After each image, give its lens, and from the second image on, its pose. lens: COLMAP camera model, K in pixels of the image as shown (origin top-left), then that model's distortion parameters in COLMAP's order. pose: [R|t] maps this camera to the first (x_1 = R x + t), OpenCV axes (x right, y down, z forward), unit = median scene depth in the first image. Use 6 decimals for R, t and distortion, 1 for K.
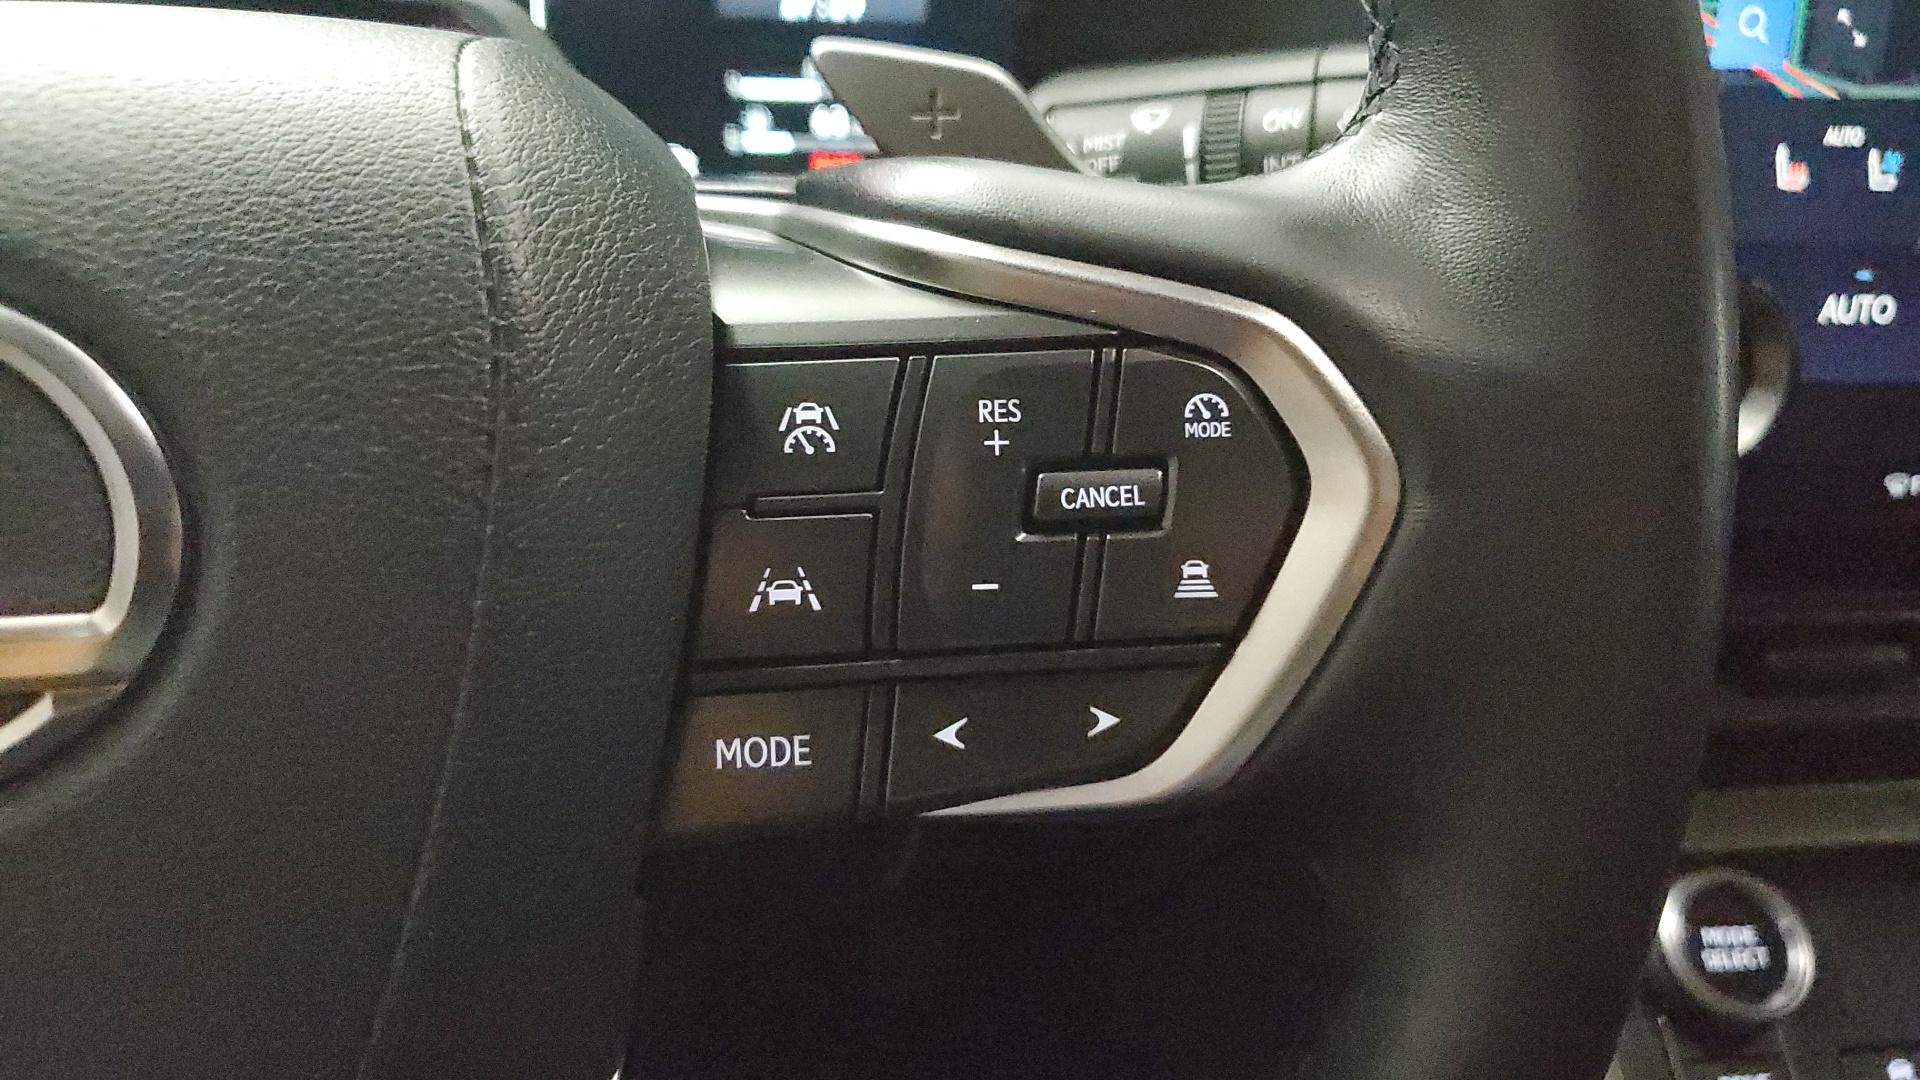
lens RADIAL K [[1514.6, 0, 951.8], [0, 1514.6, 523.8], [0, 0, 1]] dist [0.064366, -0.086983]
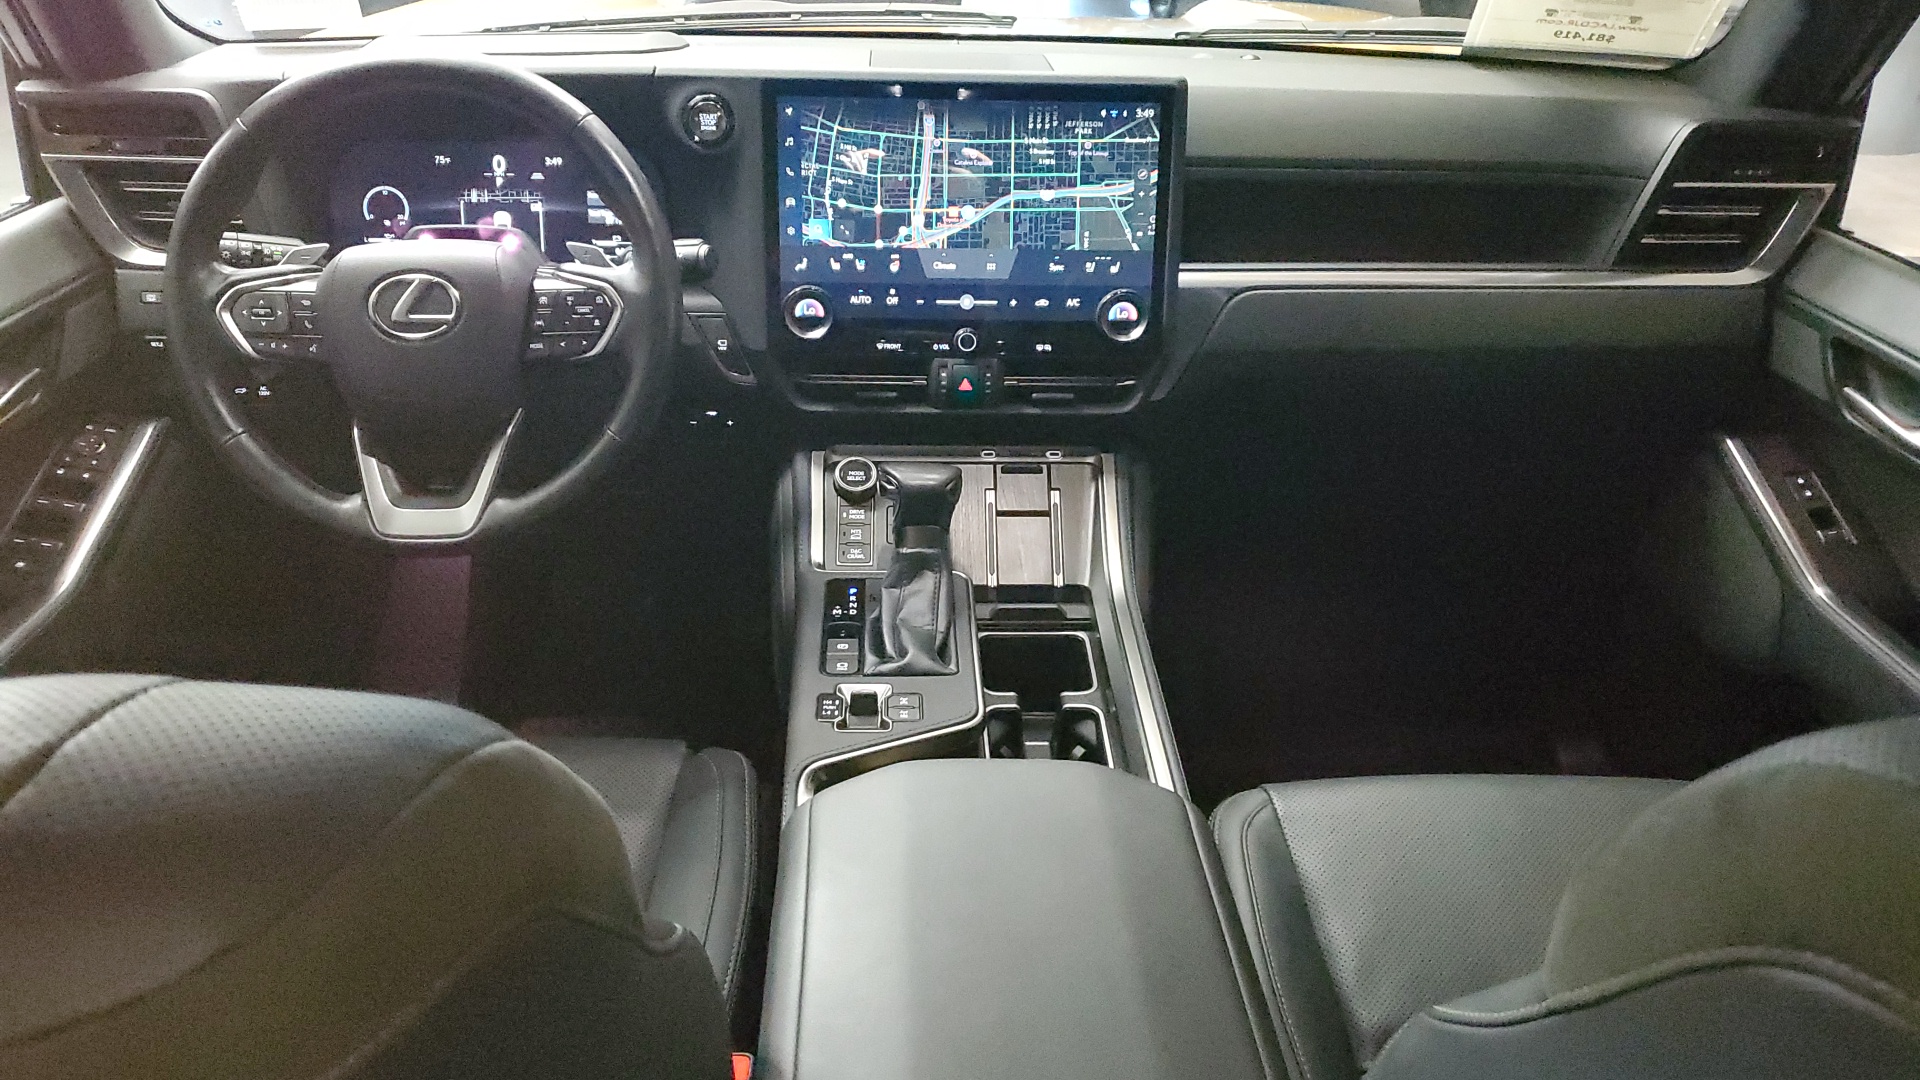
lens RADIAL K [[1514.6, 0, 971.1], [0, 1514.6, 556.4], [0, 0, 1]] dist [0.064366, -0.086983]
pose [[0.995012, 0.010670, -0.099181, 1.721328], [-0.014716, 0.999085, -0.040153, 0.918133], [0.098662, 0.041412, 0.994259, -3.853673]]
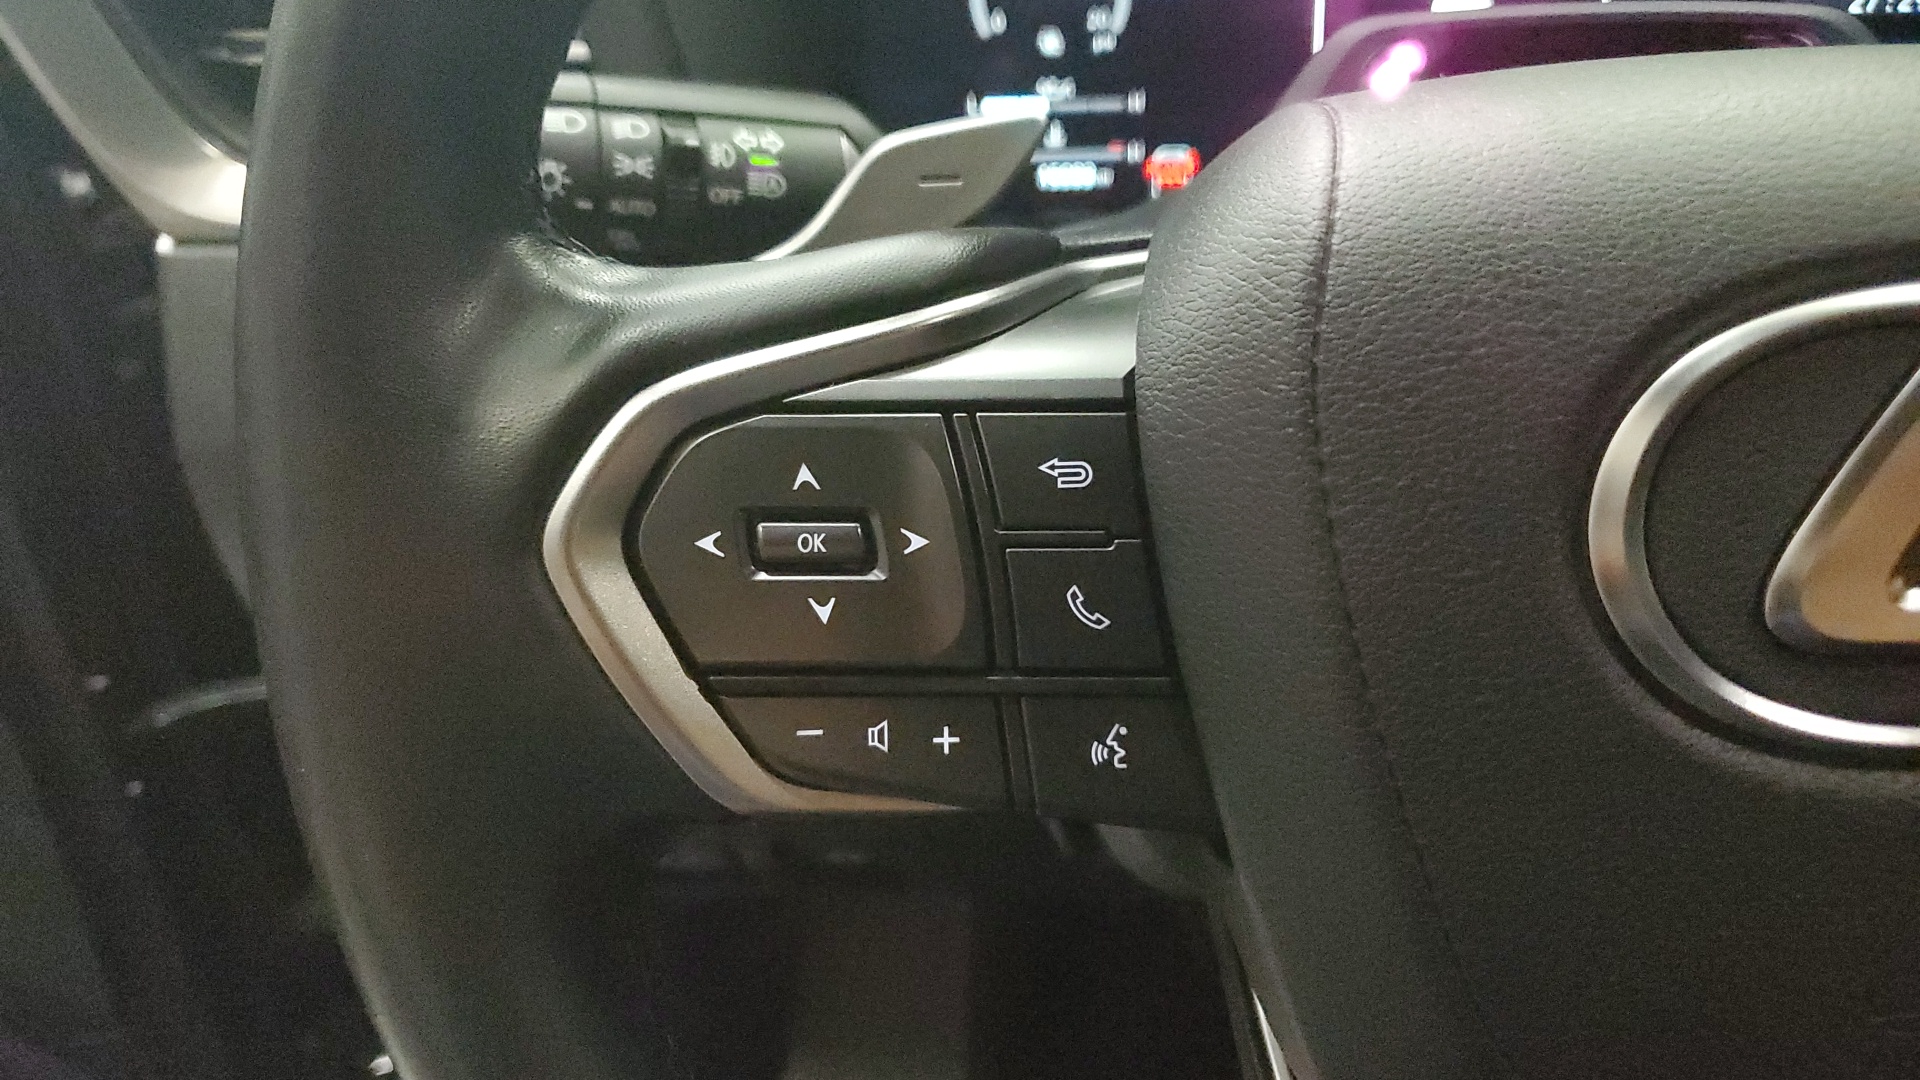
lens RADIAL K [[1514.6, 0, 983.9], [0, 1514.6, 562.3], [0, 0, 1]] dist [0.064366, -0.086983]
pose [[0.975328, 0.016480, -0.220147, -0.652816], [-0.010028, 0.999488, 0.030394, 0.009900], [0.220535, -0.027436, 0.974993, -0.173622]]
